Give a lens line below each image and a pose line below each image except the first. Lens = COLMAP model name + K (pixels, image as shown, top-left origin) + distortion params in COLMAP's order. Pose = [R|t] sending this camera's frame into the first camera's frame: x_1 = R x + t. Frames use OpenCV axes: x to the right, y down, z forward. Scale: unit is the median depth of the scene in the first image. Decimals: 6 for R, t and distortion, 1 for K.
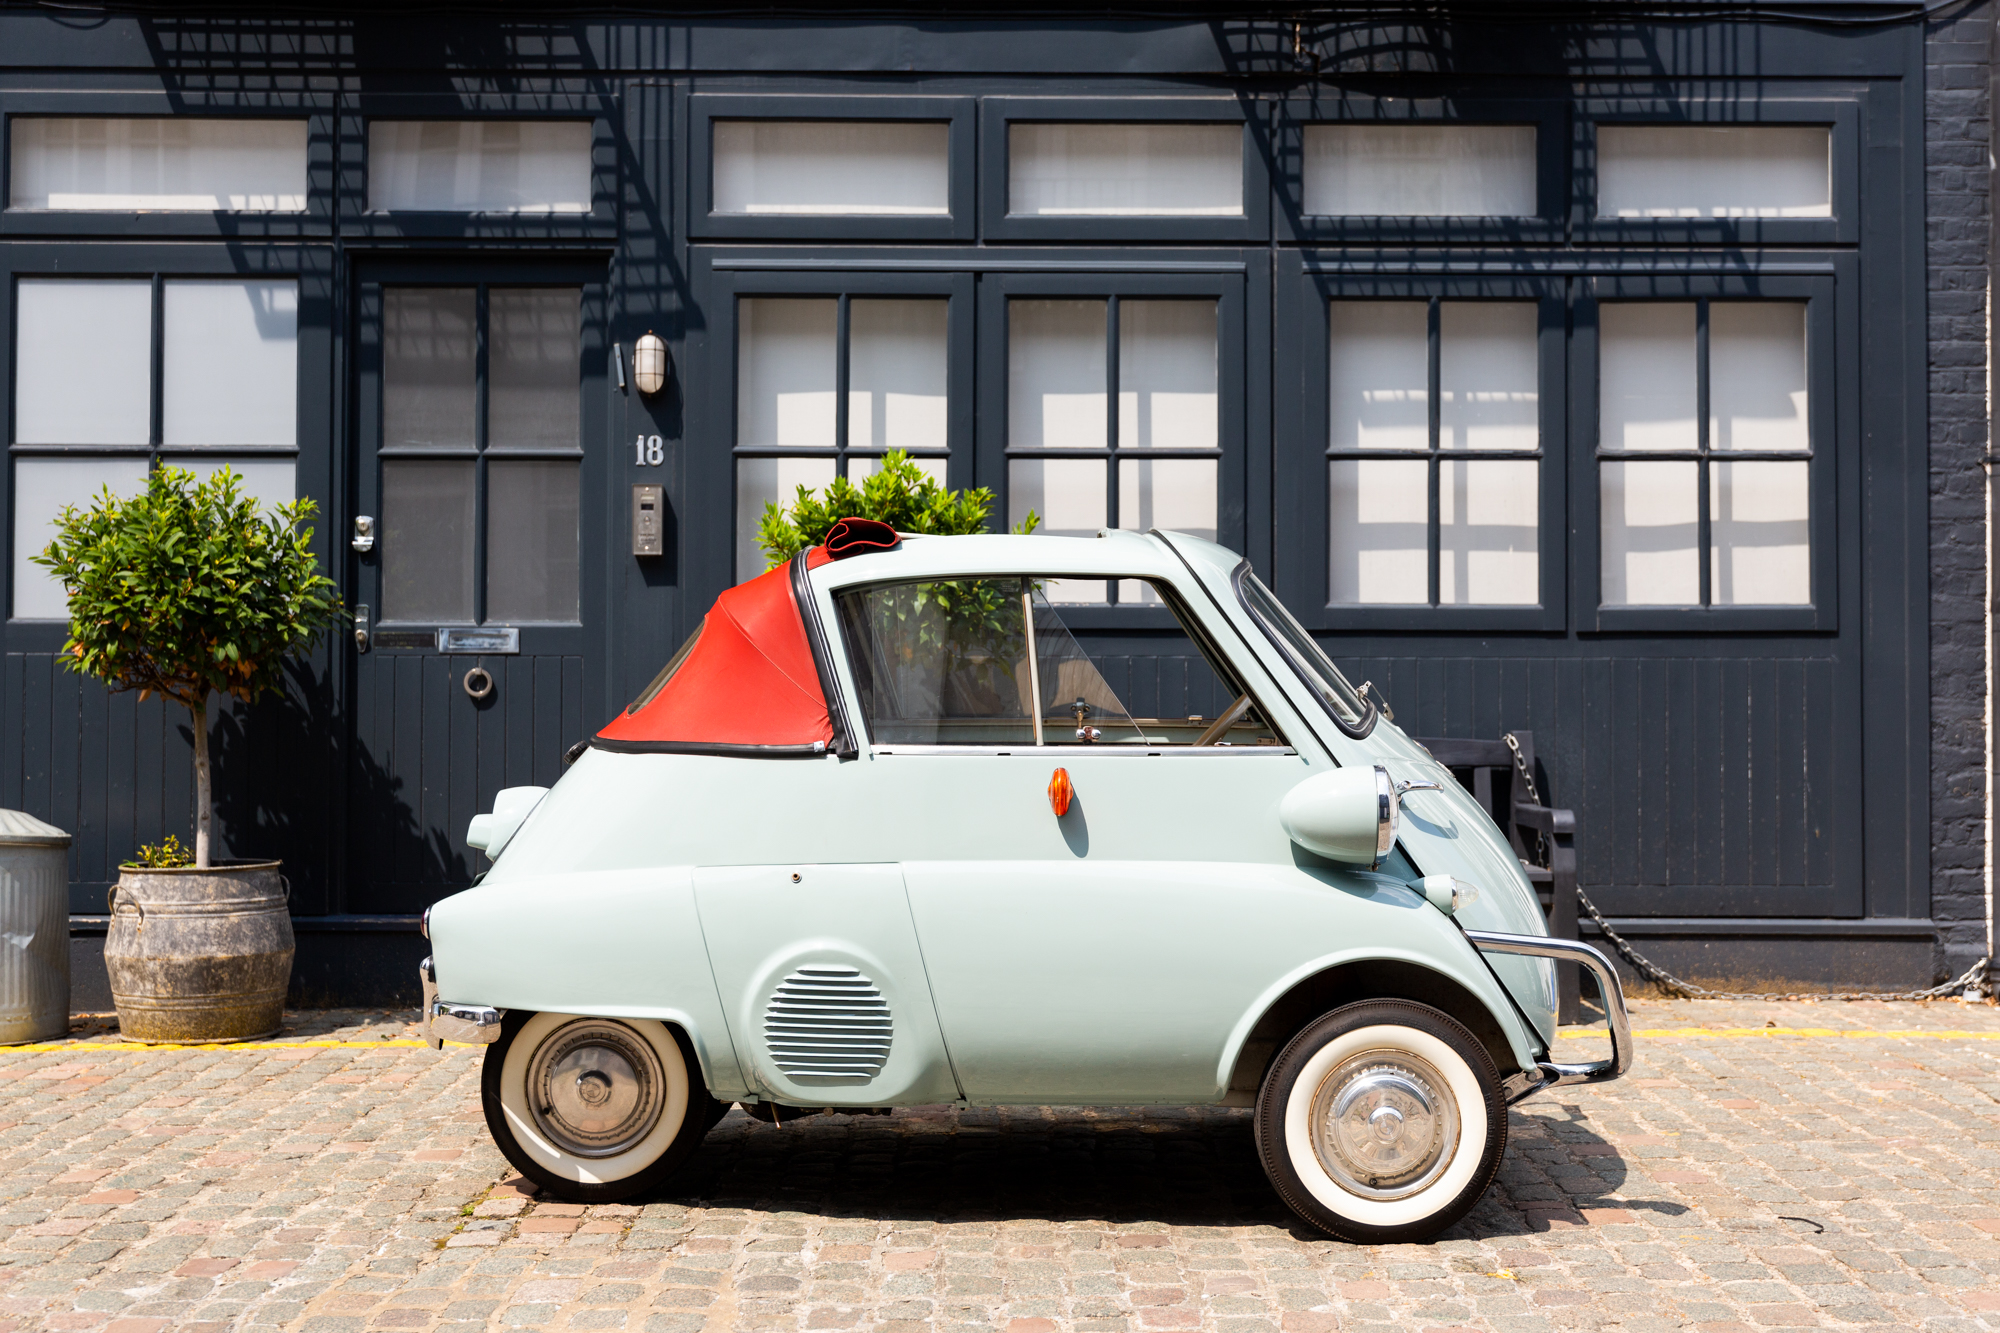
lens RADIAL K [[2653.0, 0, 1005.3], [0, 2653.0, 658.6], [0, 0, 1]] dist [-0.004395, -0.005110]
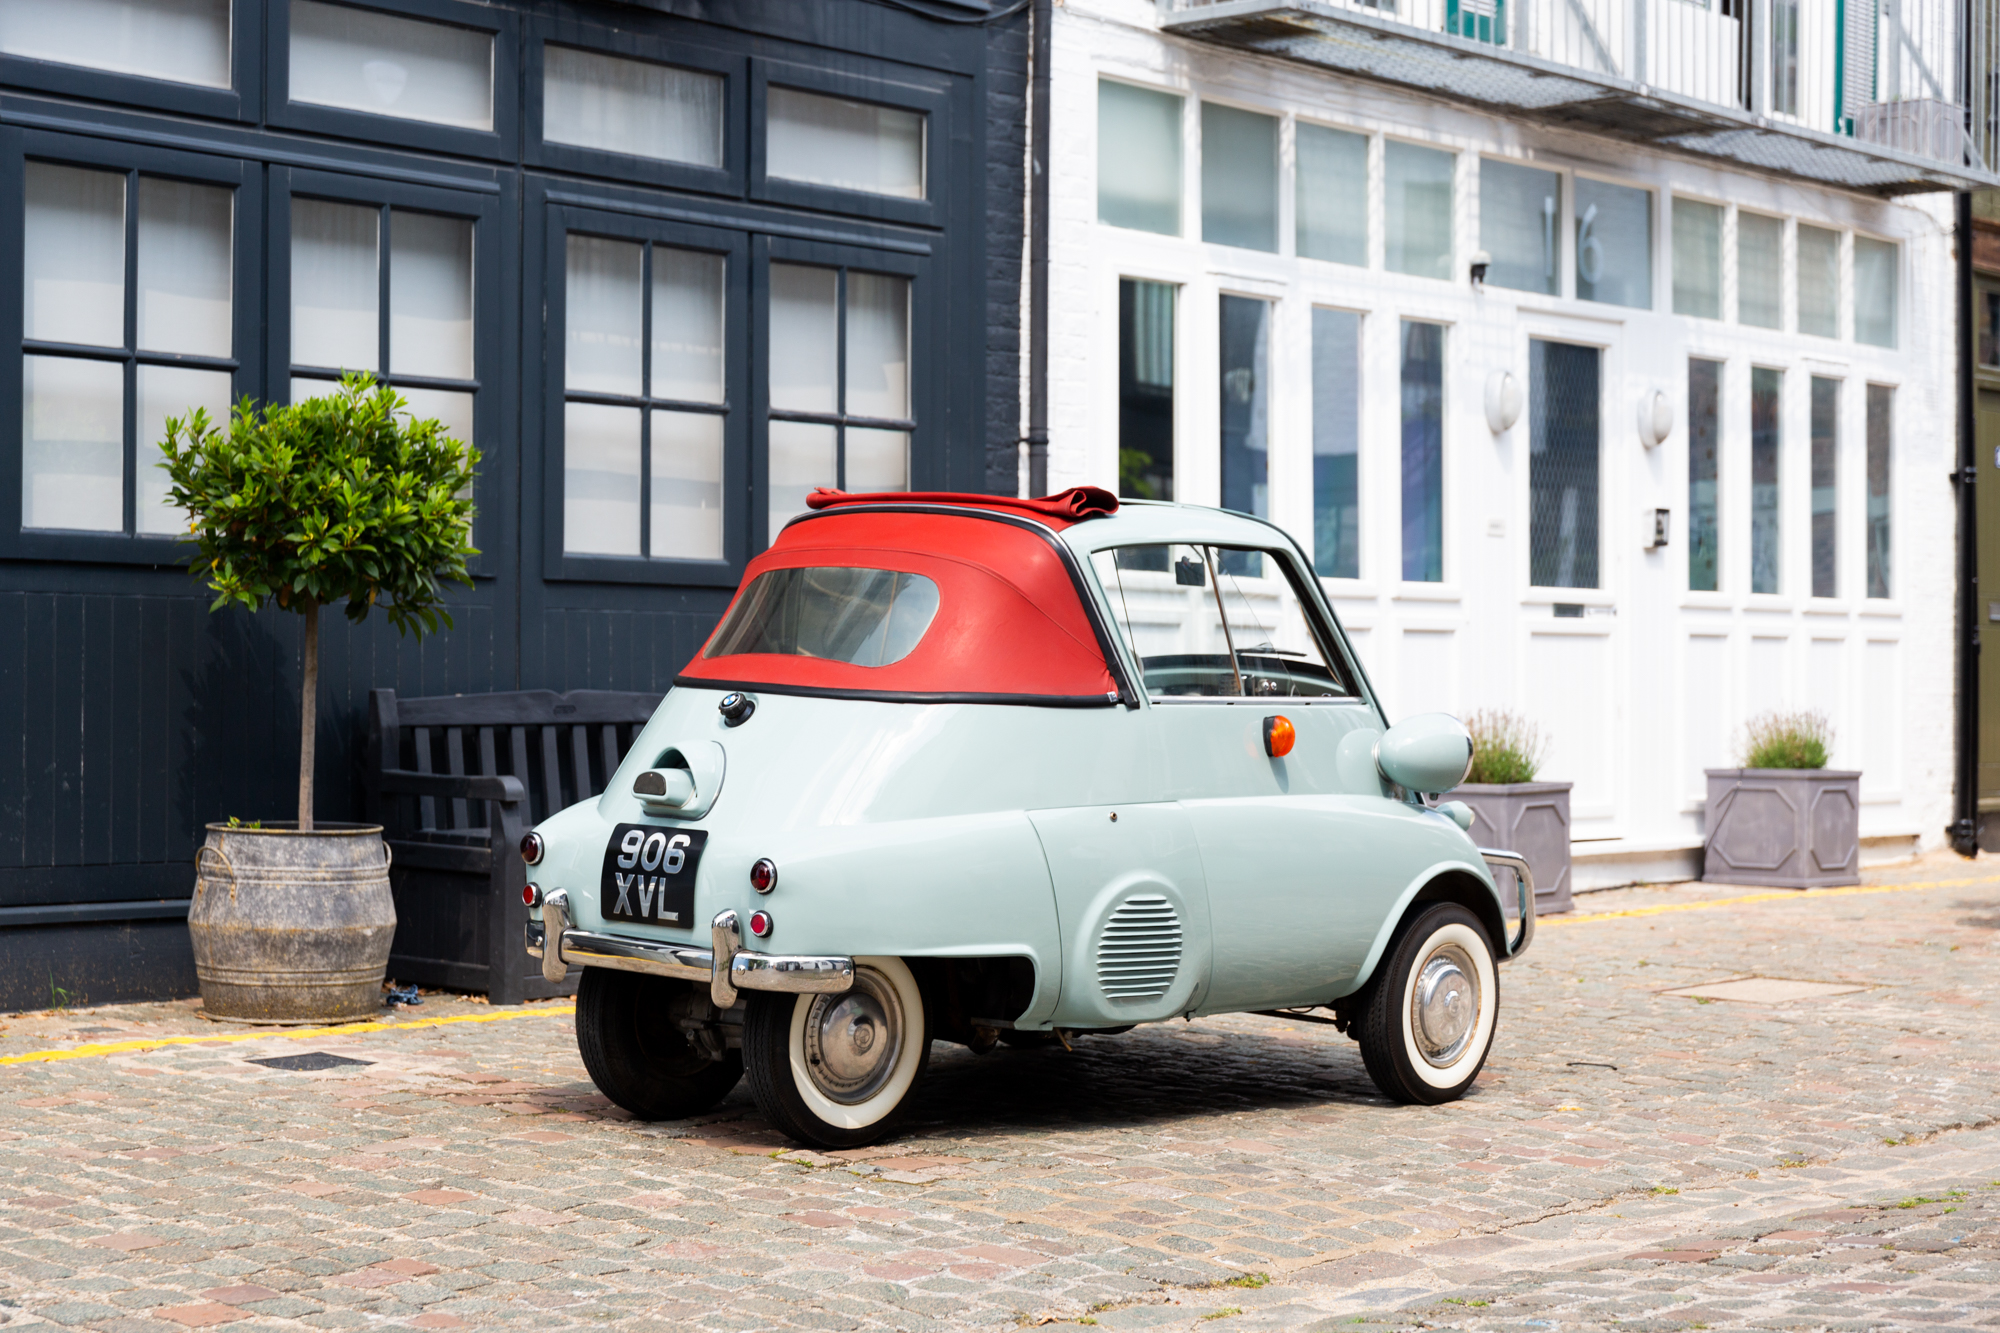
lens RADIAL K [[3458.0, 0, 1000.0], [0, 3458.0, 666.5], [0, 0, 1]] dist [-0.013531, 0.014836]
pose [[0.673640, 0.007625, 0.739020, -0.745378], [-0.021163, 0.999736, 0.008976, 0.006104], [-0.738757, -0.021686, 0.673623, 0.051746]]
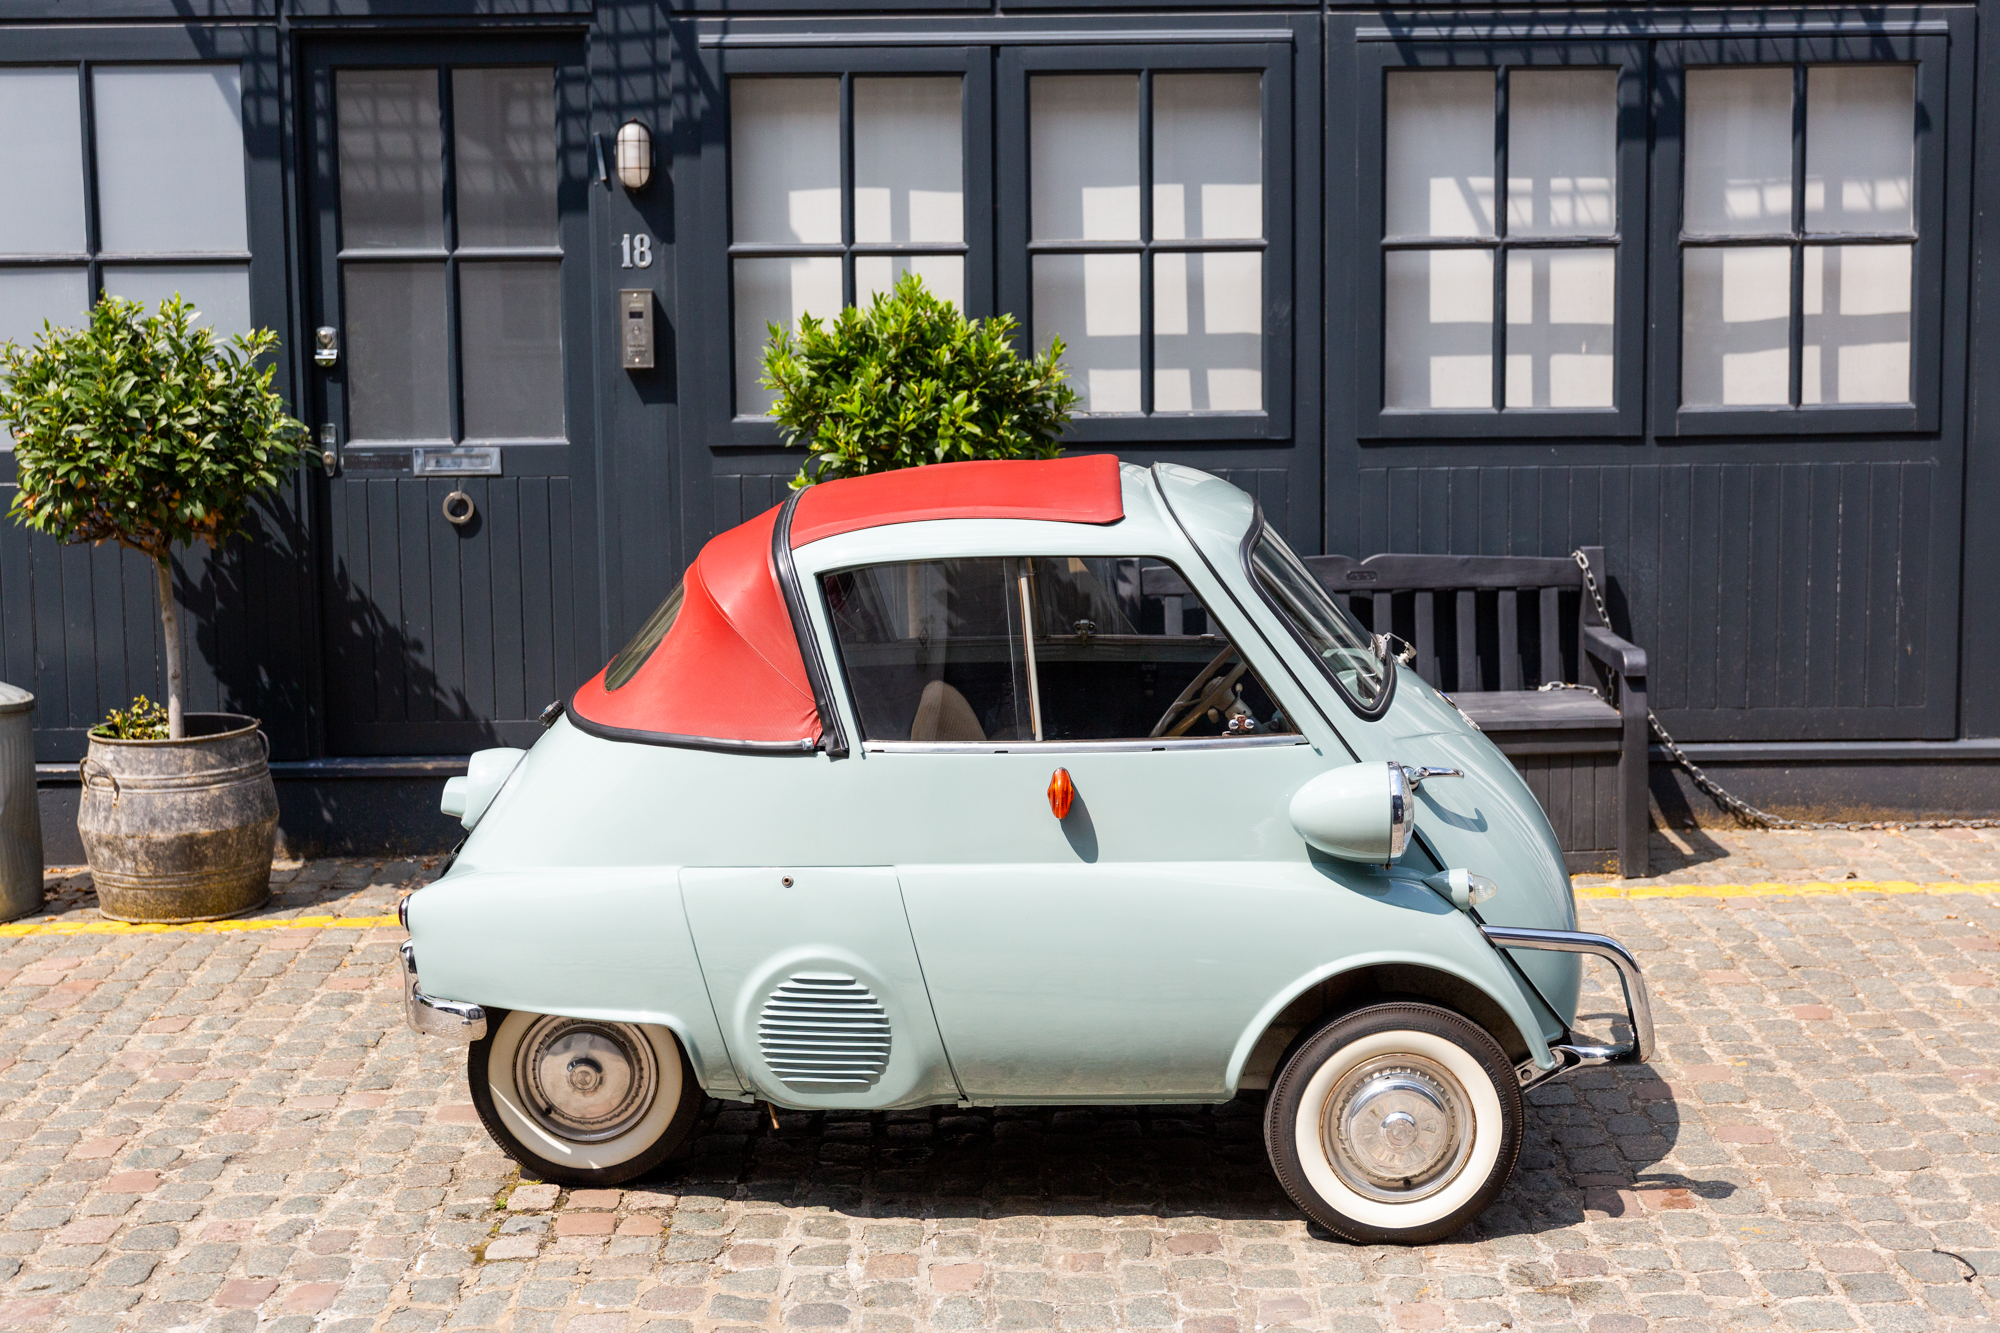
lens RADIAL K [[3003.2, 0, 1000.7], [0, 3003.2, 672.6], [0, 0, 1]] dist [-0.013371, -0.027602]
pose [[0.999904, -0.013172, -0.004340, -0.007422], [0.013687, 0.987697, 0.155780, -0.101897], [0.002234, -0.155825, 0.987782, -0.040134]]
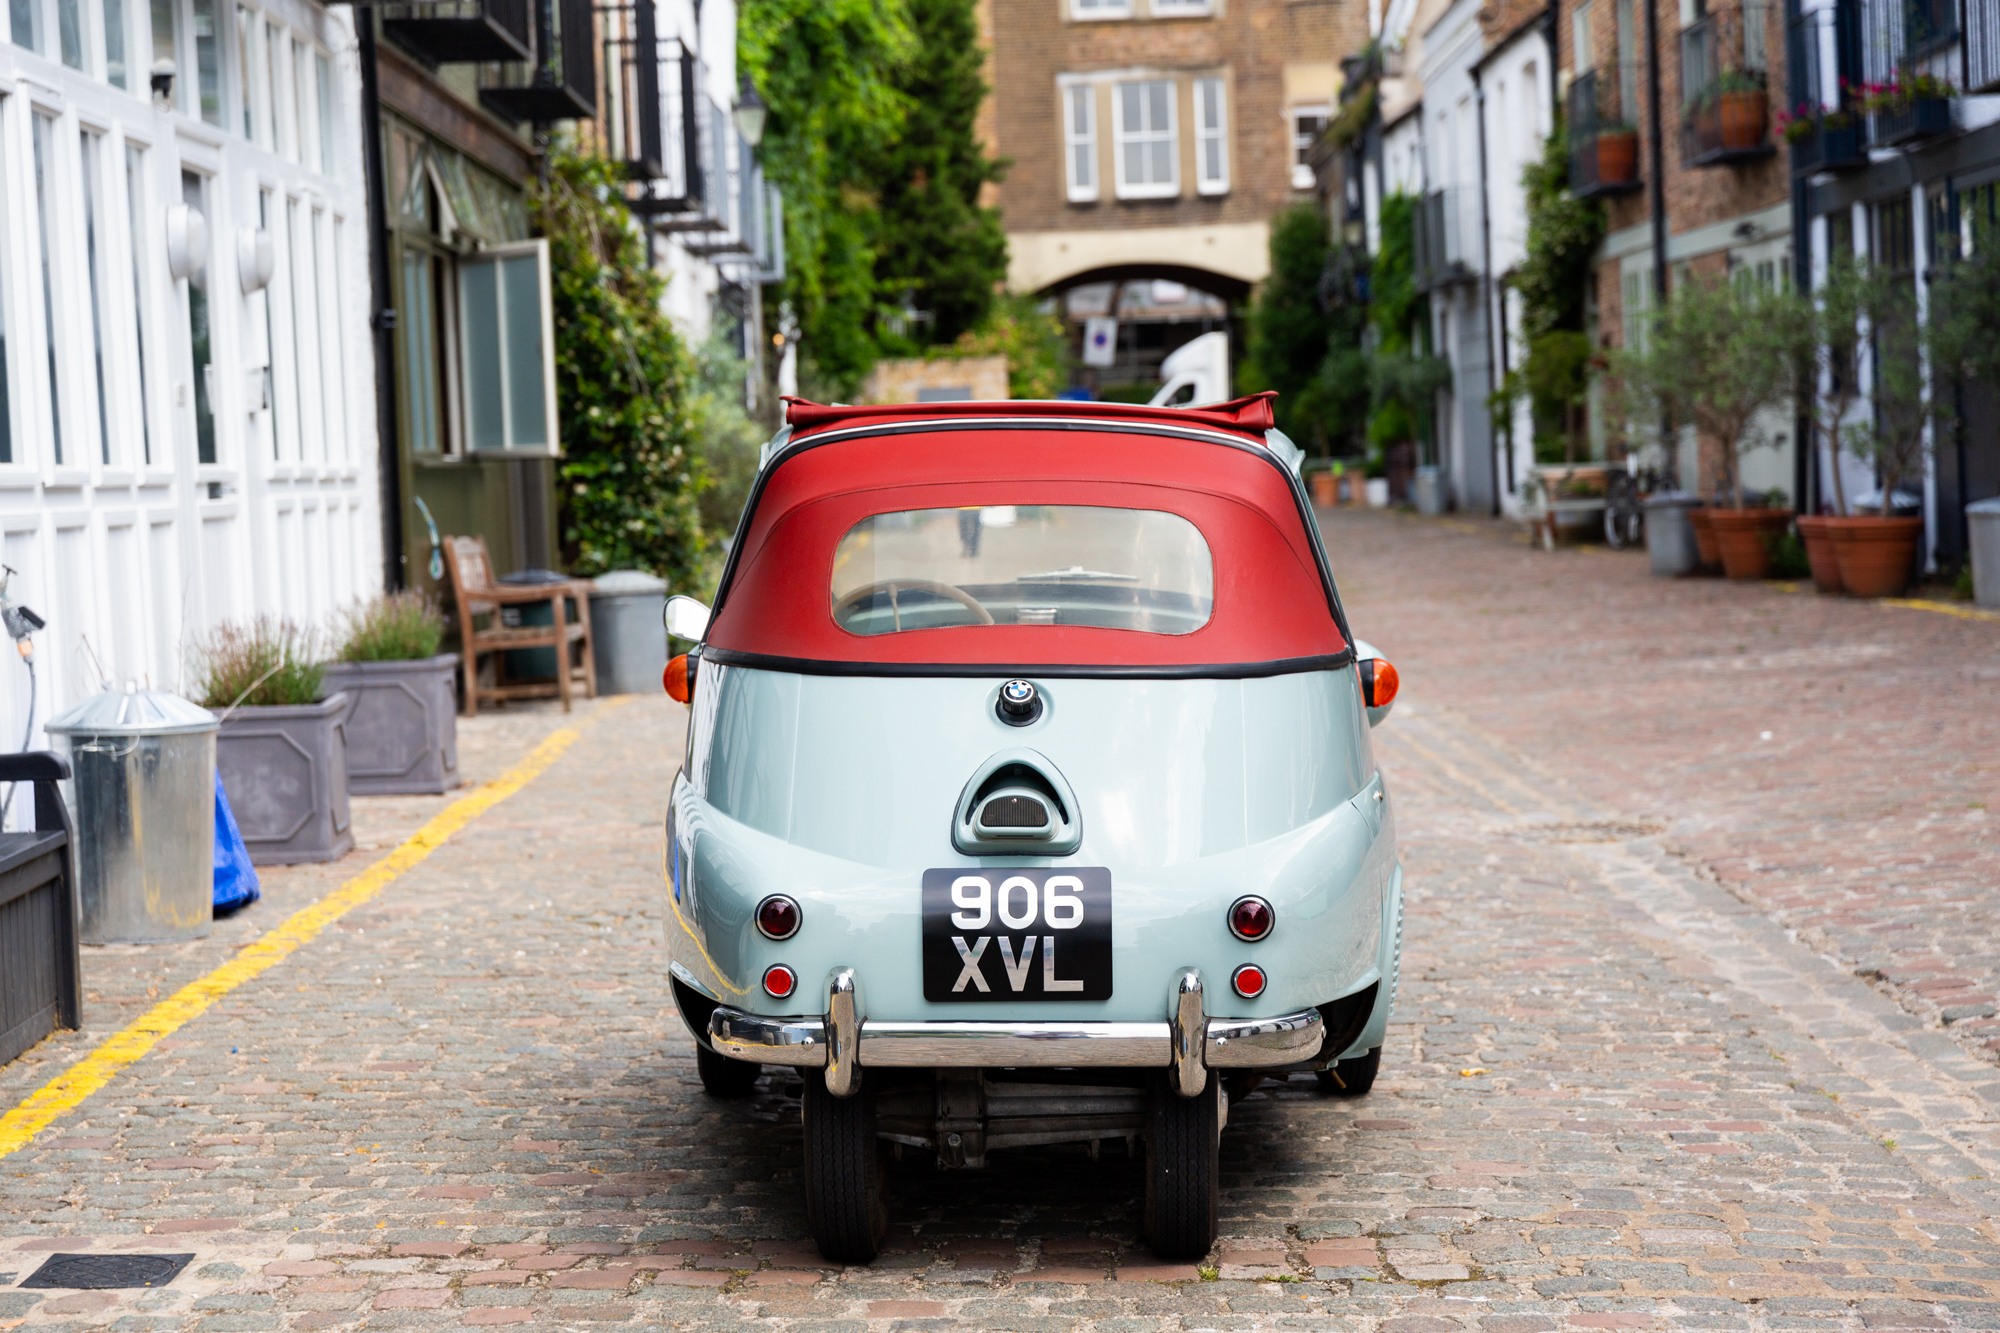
lens RADIAL K [[3734.0, 0, 1020.0], [0, 3734.0, 666.7], [0, 0, 1]] dist [-0.010003, 0.020184]
pose [[0.003686, -0.054412, 0.998512, -0.858203], [0.016521, 0.998386, 0.054344, -0.020431], [-0.999857, 0.016296, 0.004579, 0.718073]]
